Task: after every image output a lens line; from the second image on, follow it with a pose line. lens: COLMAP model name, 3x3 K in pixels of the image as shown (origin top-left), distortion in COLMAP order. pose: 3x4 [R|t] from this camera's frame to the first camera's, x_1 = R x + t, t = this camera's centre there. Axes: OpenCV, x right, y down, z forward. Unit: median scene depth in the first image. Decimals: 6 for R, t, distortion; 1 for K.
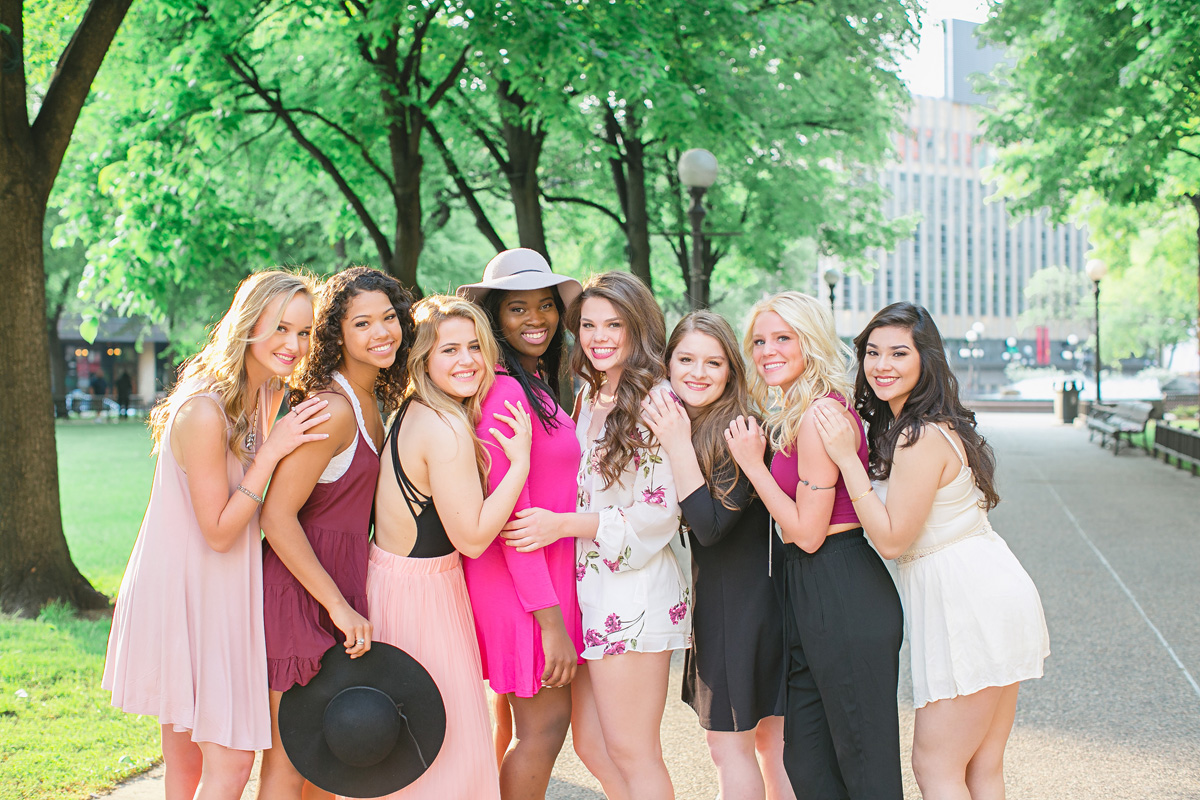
lens RADIAL K [[1712.8, 0, 600.0], [0, 1712.8, 400.0], [0, 0, 1]] dist [-0.113598, 0.050539]
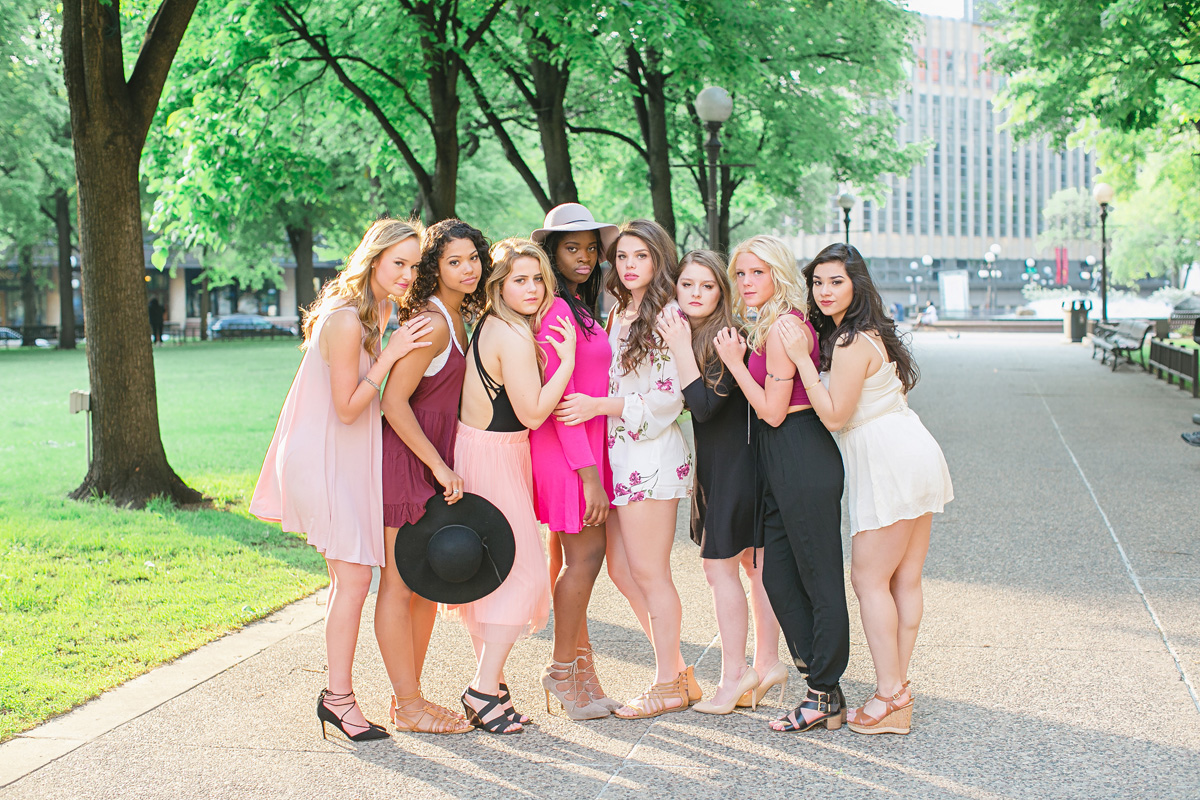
lens RADIAL K [[1743.2, 0, 604.9], [0, 1743.2, 399.8], [0, 0, 1]] dist [-0.121694, 0.082714]
pose [[0.999919, -0.006414, -0.010969, -0.000195], [0.006892, 0.999006, 0.044051, 0.001075], [0.010676, -0.044123, 0.998969, -0.073837]]
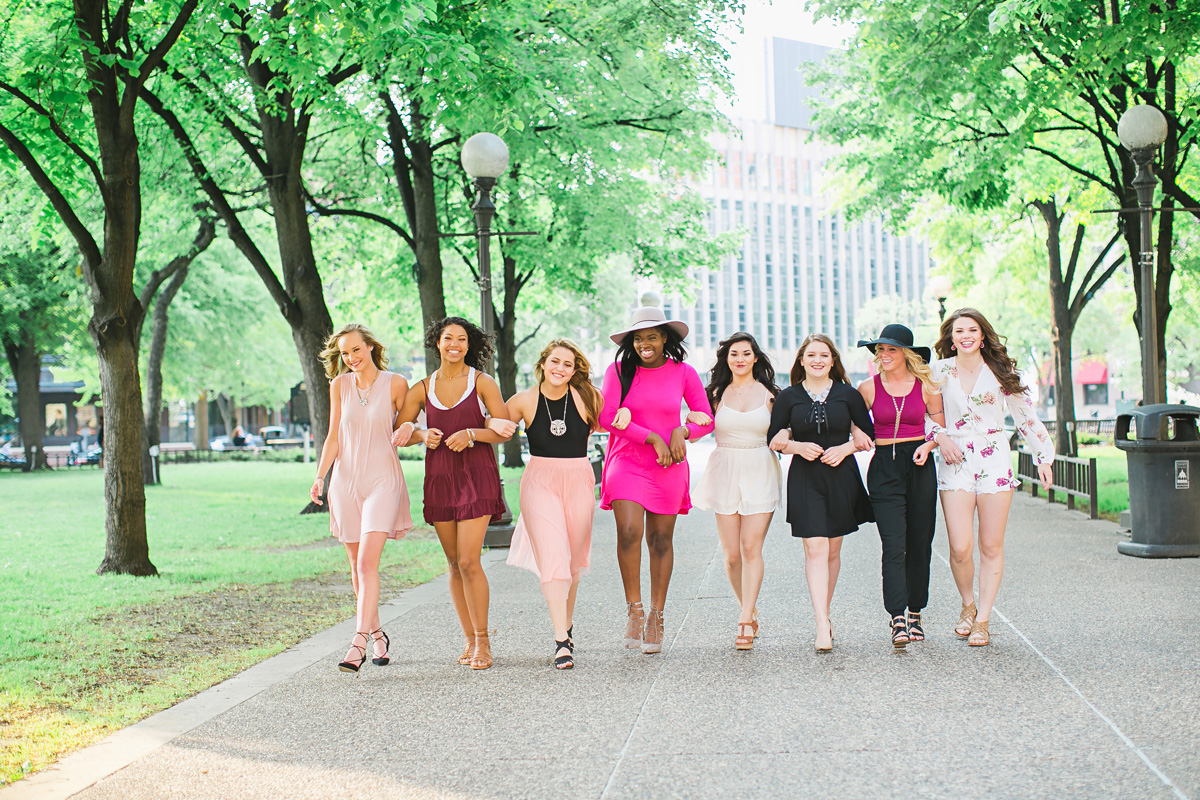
lens RADIAL K [[1743.2, 0, 604.9], [0, 1743.2, 399.8], [0, 0, 1]] dist [-0.121694, 0.082714]
pose [[0.994186, -0.022584, 0.105286, 0.018084], [0.025638, 0.999286, -0.027745, 0.006340], [-0.104584, 0.030283, 0.994055, 0.118321]]
